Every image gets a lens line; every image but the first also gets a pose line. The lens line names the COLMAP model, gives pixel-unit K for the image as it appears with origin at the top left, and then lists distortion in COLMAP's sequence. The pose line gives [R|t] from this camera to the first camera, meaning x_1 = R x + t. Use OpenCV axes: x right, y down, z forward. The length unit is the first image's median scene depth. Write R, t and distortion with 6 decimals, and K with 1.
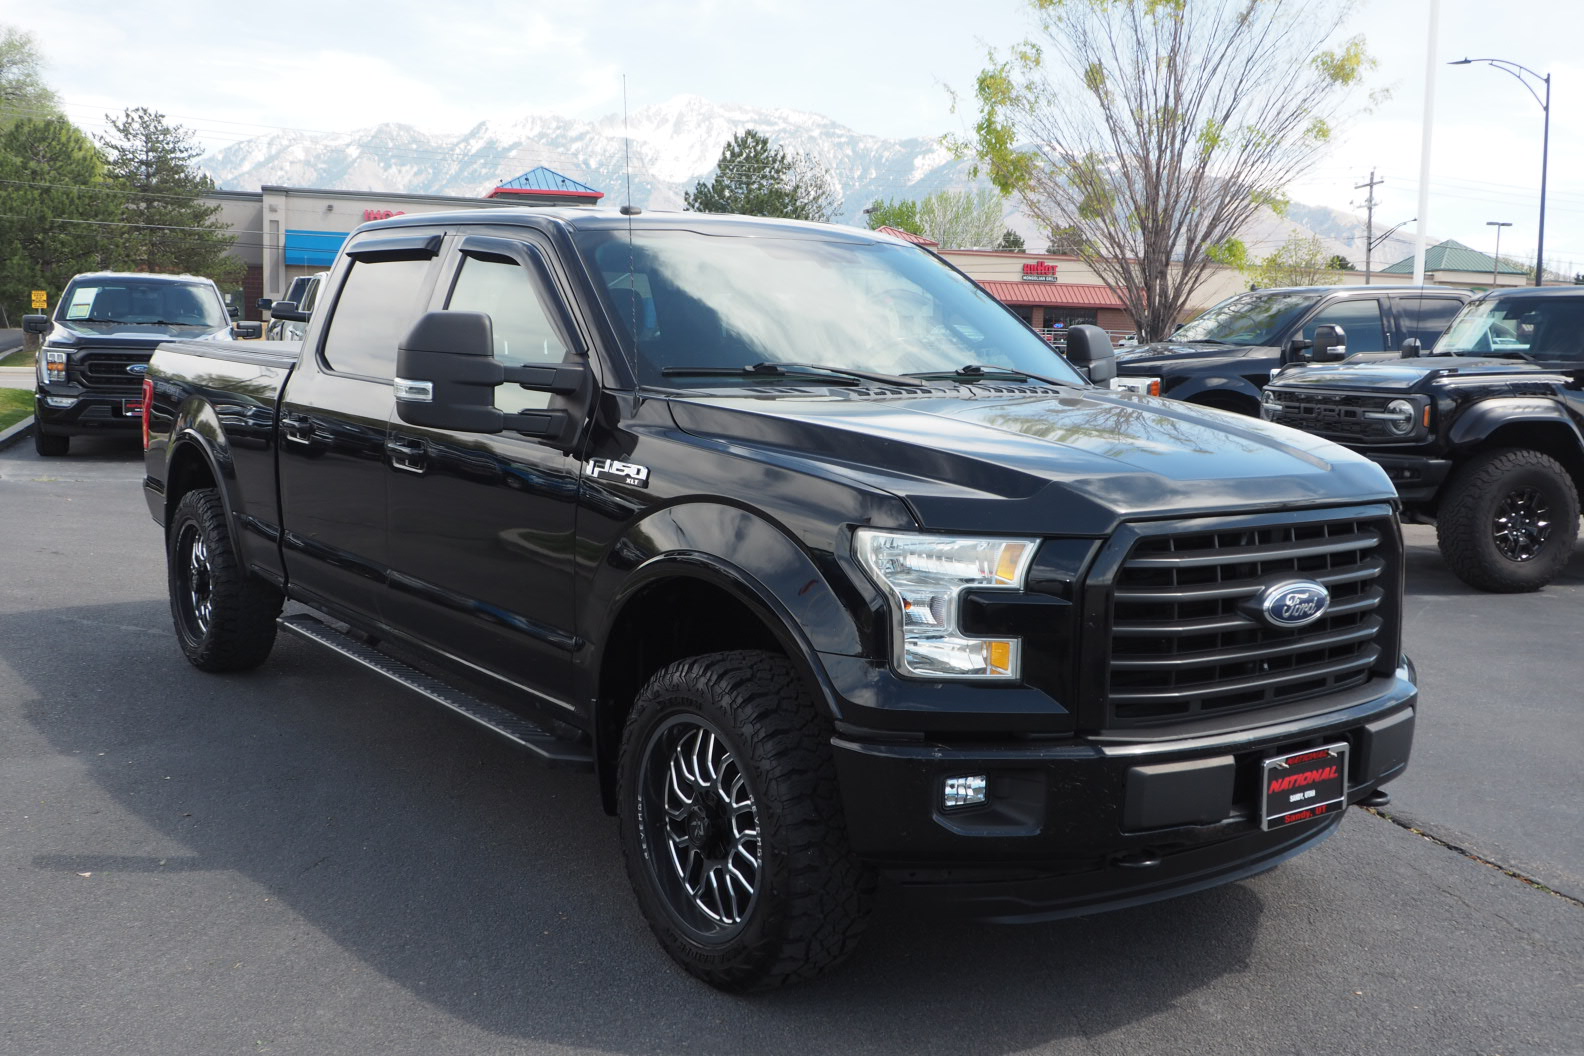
lens RADIAL K [[1653.5, 0, 799.8], [0, 1653.5, 518.0], [0, 0, 1]] dist [0.006746, 0.000000]
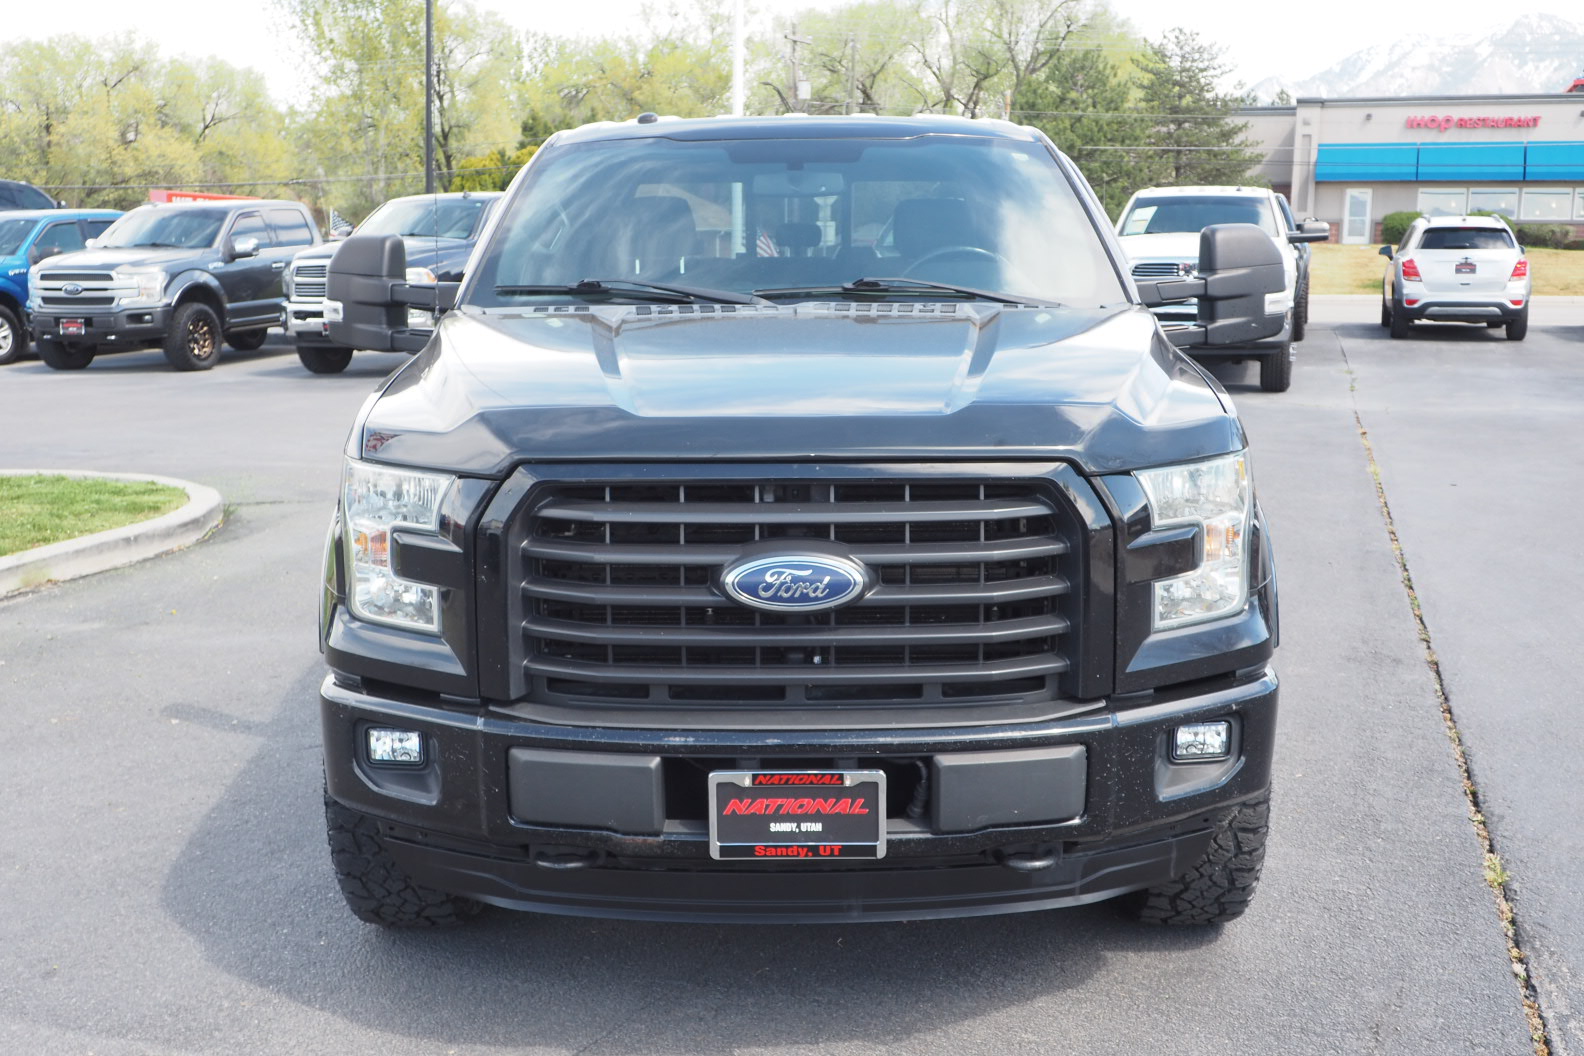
lens RADIAL K [[1741.0, 0, 791.7], [0, 1741.0, 537.9], [0, 0, 1]] dist [-0.002454, 0.000000]
pose [[0.786565, 0.079587, -0.612357, 0.802612], [-0.049229, 0.996585, 0.066291, -0.023302], [0.615542, -0.021996, 0.787797, 0.356097]]
